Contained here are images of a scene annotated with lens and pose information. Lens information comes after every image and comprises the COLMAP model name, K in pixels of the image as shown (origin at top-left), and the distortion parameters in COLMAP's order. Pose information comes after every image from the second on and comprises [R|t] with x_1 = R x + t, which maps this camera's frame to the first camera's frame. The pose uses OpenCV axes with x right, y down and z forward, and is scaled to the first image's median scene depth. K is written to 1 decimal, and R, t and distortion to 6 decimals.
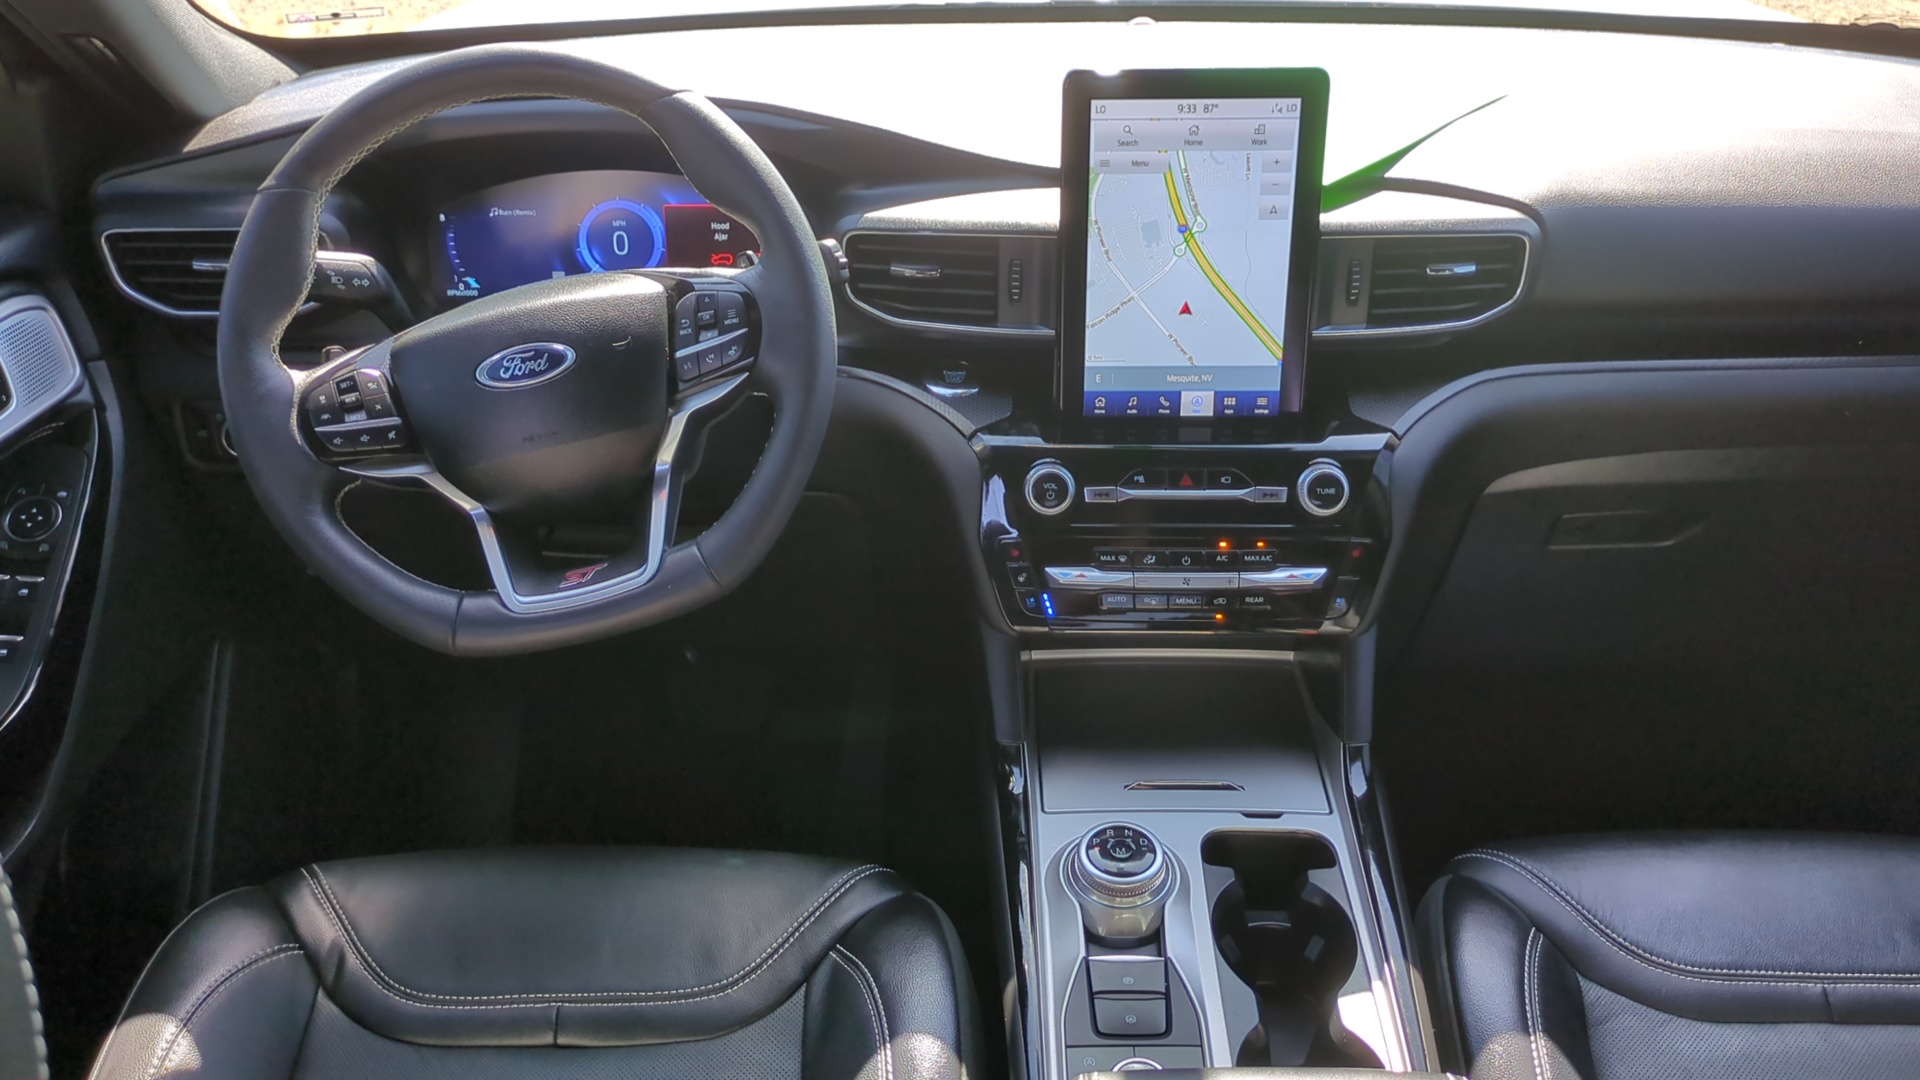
lens RADIAL K [[1620.0, 0, 980.2], [0, 1620.0, 528.2], [0, 0, 1]] dist [0.072943, -0.094966]
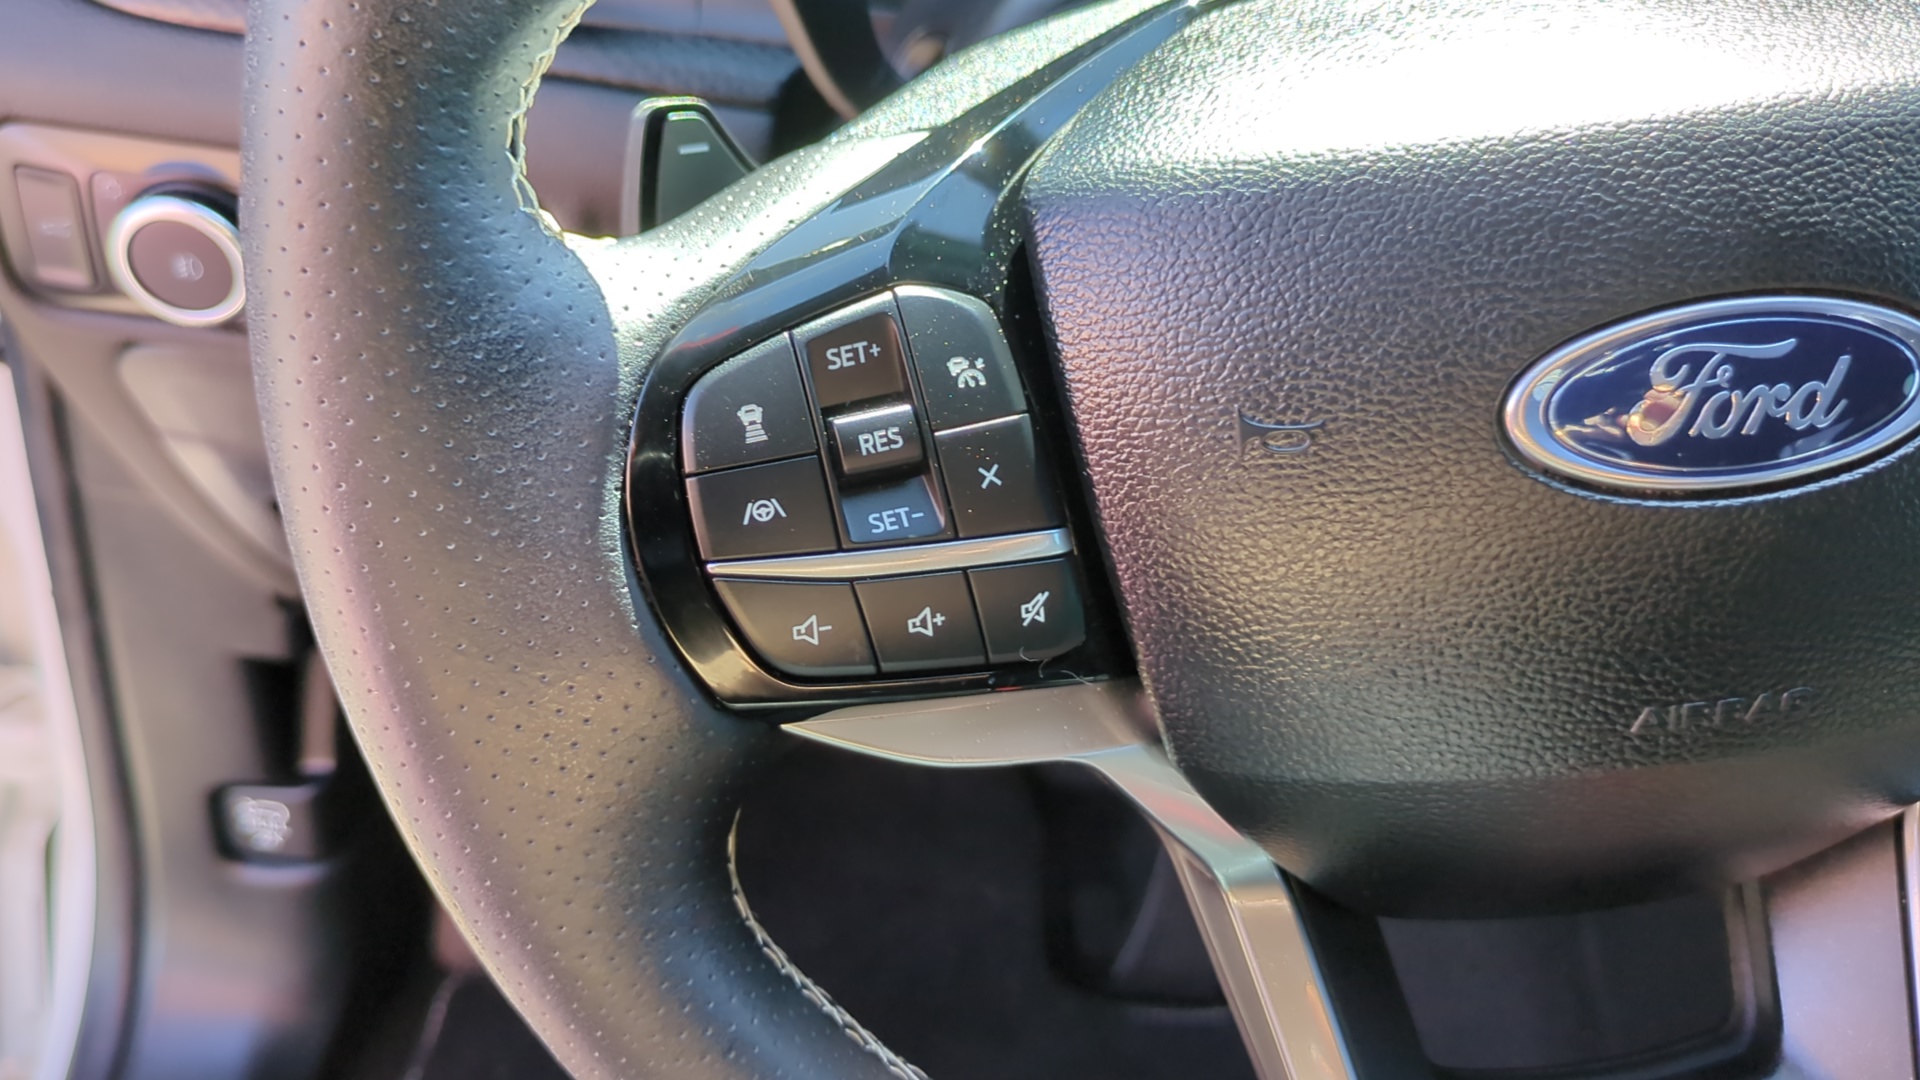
lens RADIAL K [[1648.9, 0, 975.7], [0, 1648.9, 541.1], [0, 0, 1]] dist [0.074658, -0.098135]
pose [[0.986903, 0.097117, 0.128805, -0.359499], [-0.125073, 0.964939, 0.230759, -0.106049], [-0.101878, -0.243847, 0.964448, 0.704674]]
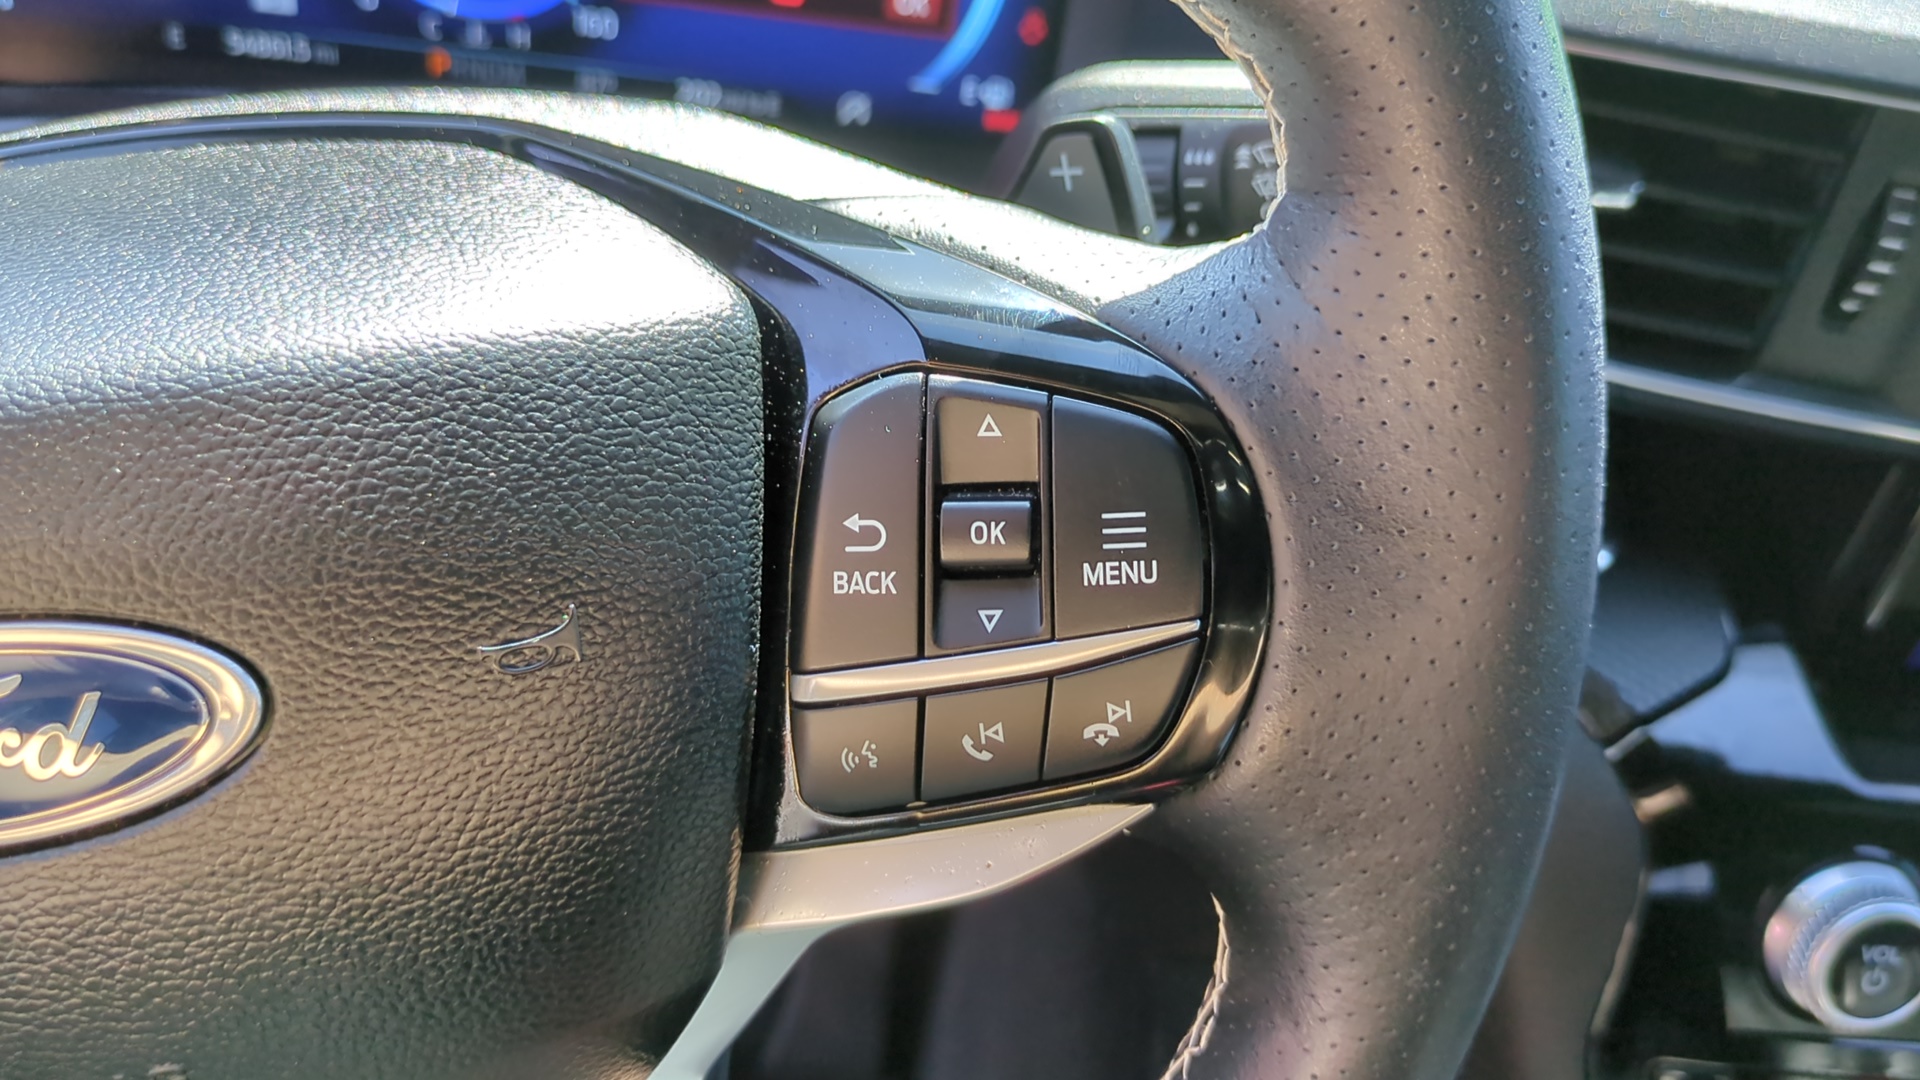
lens RADIAL K [[1596.9, 0, 962.5], [0, 1596.9, 501.8], [0, 0, 1]] dist [-0.009139, -0.007939]
pose [[0.989978, 0.089738, 0.109046, -0.171450], [-0.111982, 0.969286, 0.218963, -0.155731], [-0.086048, -0.228980, 0.969621, 0.733183]]
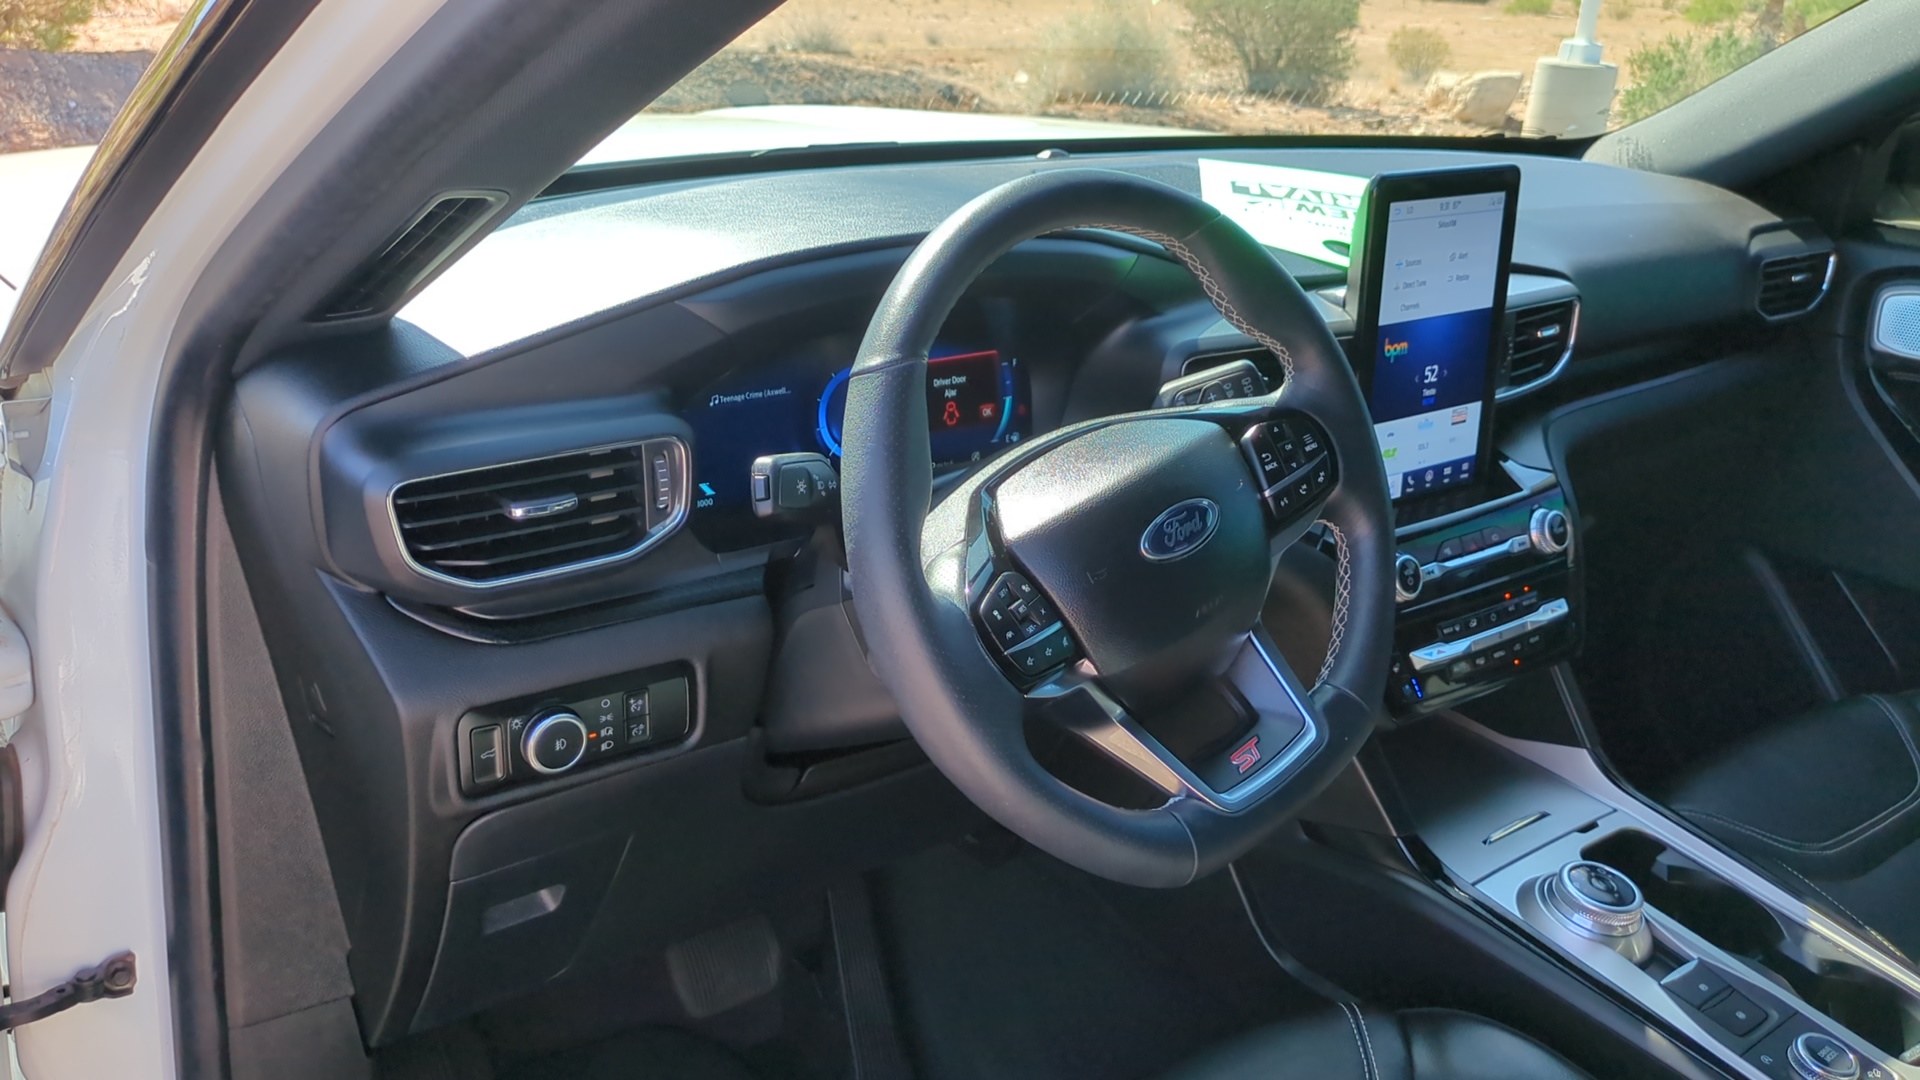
lens RADIAL K [[1641.2, 0, 958.7], [0, 1641.2, 562.9], [0, 0, 1]] dist [0.086999, -0.094060]
pose [[0.770118, -0.185979, 0.610189, -0.807428], [0.236585, 0.971608, -0.002459, -0.095837], [-0.592407, 0.146255, 0.792252, 0.335923]]
